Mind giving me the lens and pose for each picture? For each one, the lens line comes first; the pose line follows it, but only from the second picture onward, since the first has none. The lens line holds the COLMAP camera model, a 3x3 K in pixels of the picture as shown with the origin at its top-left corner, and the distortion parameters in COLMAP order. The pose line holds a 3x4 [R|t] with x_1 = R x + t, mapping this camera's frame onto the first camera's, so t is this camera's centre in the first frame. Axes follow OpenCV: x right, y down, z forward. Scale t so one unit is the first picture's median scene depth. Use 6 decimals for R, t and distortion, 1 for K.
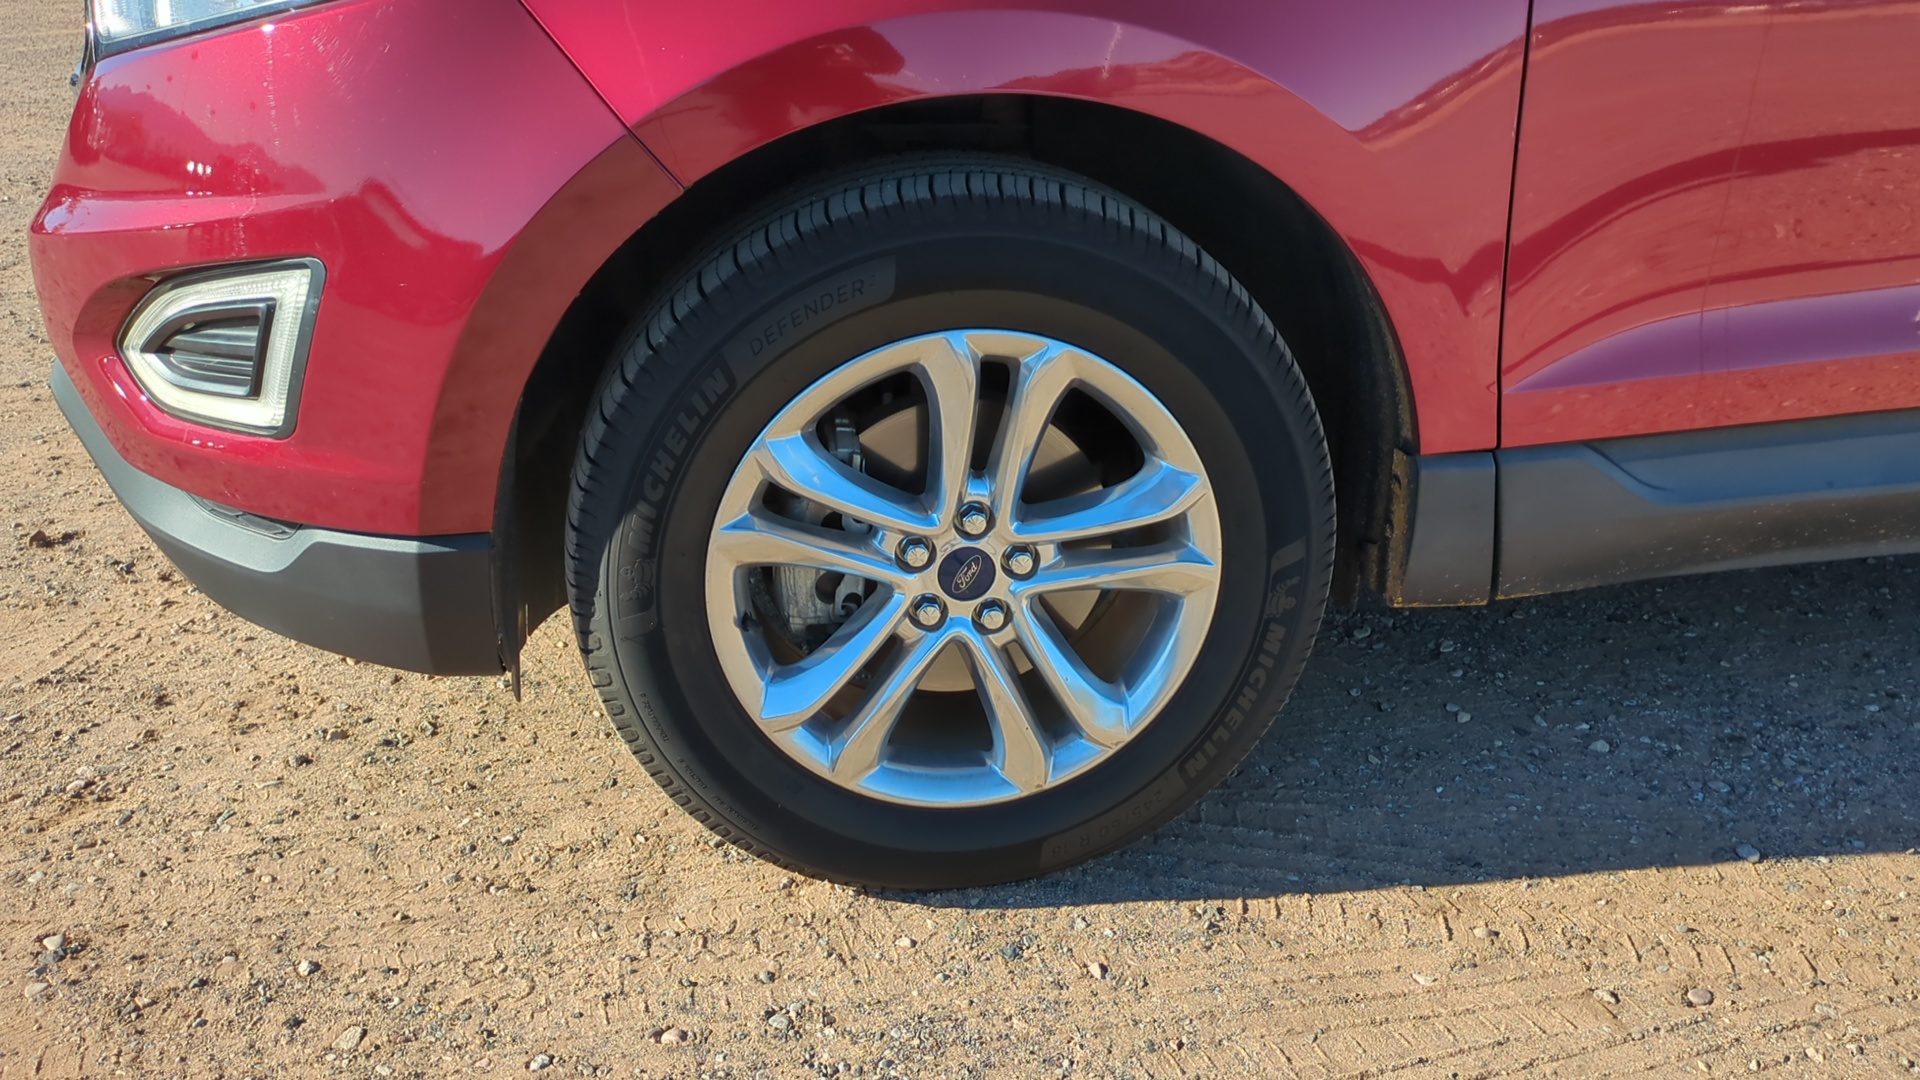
lens RADIAL K [[1646.1, 0, 978.2], [0, 1646.1, 541.6], [0, 0, 1]] dist [0.064849, -0.075863]
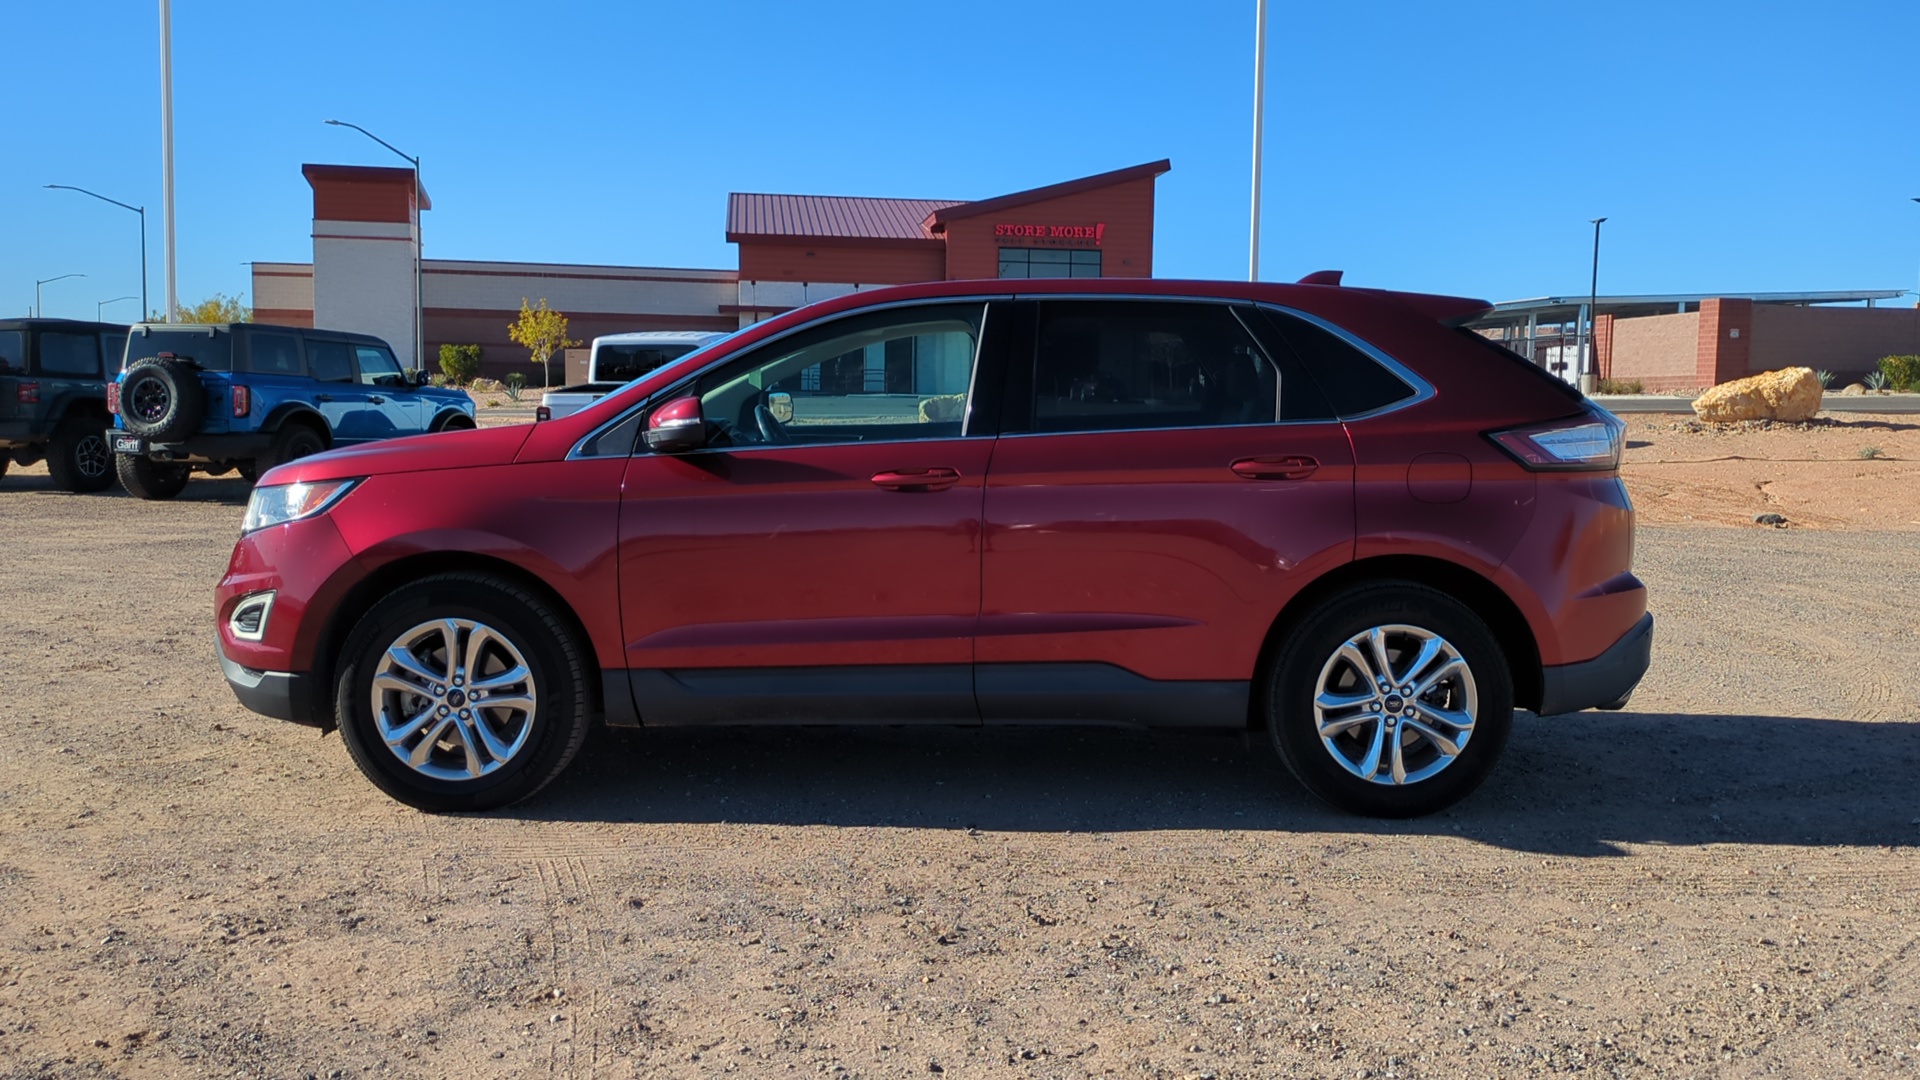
lens RADIAL K [[1646.1, 0, 978.2], [0, 1646.1, 541.6], [0, 0, 1]] dist [0.064849, -0.075863]
pose [[0.983875, 0.027318, -0.176758, 1.528664], [-0.080258, 0.950616, -0.299813, 0.604804], [0.159839, 0.309164, 0.937480, -1.904562]]
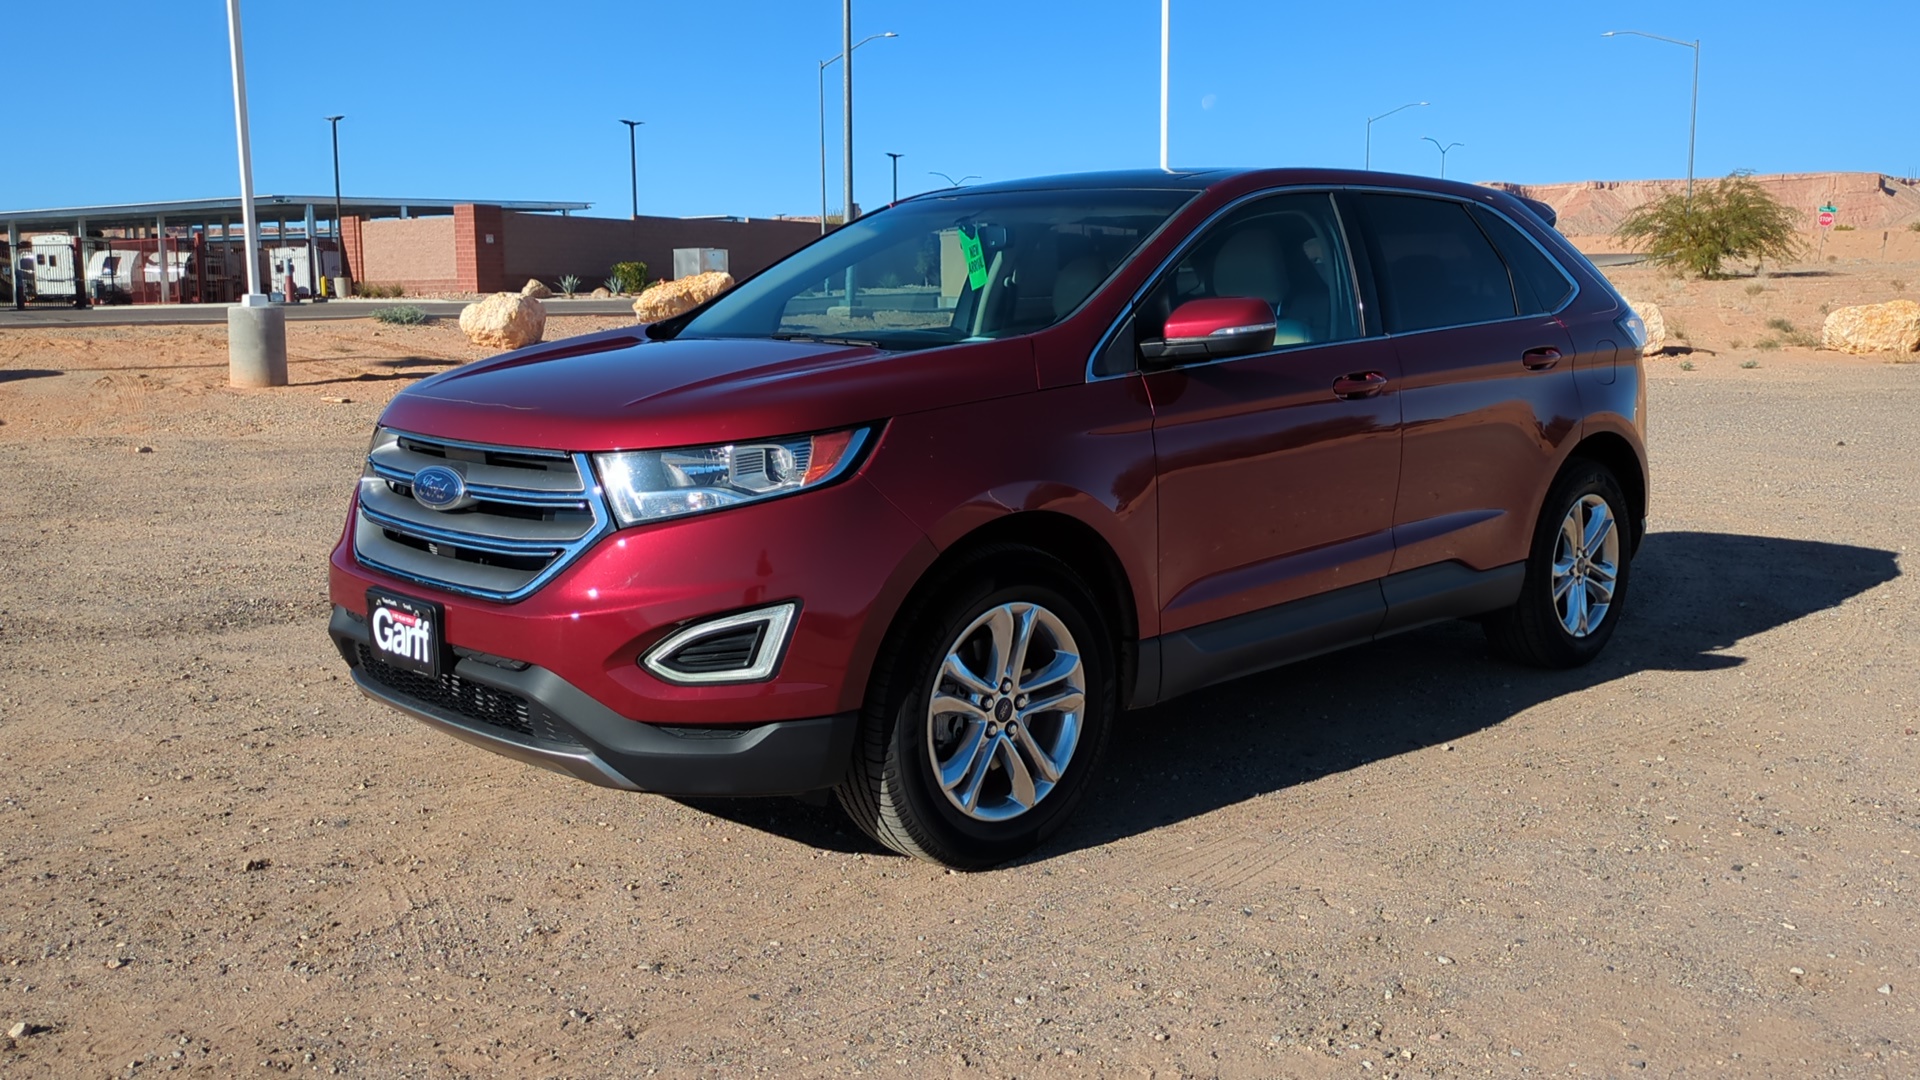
lens RADIAL K [[1646.1, 0, 978.2], [0, 1646.1, 541.6], [0, 0, 1]] dist [0.064849, -0.075863]
pose [[0.829405, -0.079491, 0.552963, -1.314694], [0.218243, 0.957272, -0.189736, 0.227305], [-0.514254, 0.278048, 0.811315, -0.950131]]
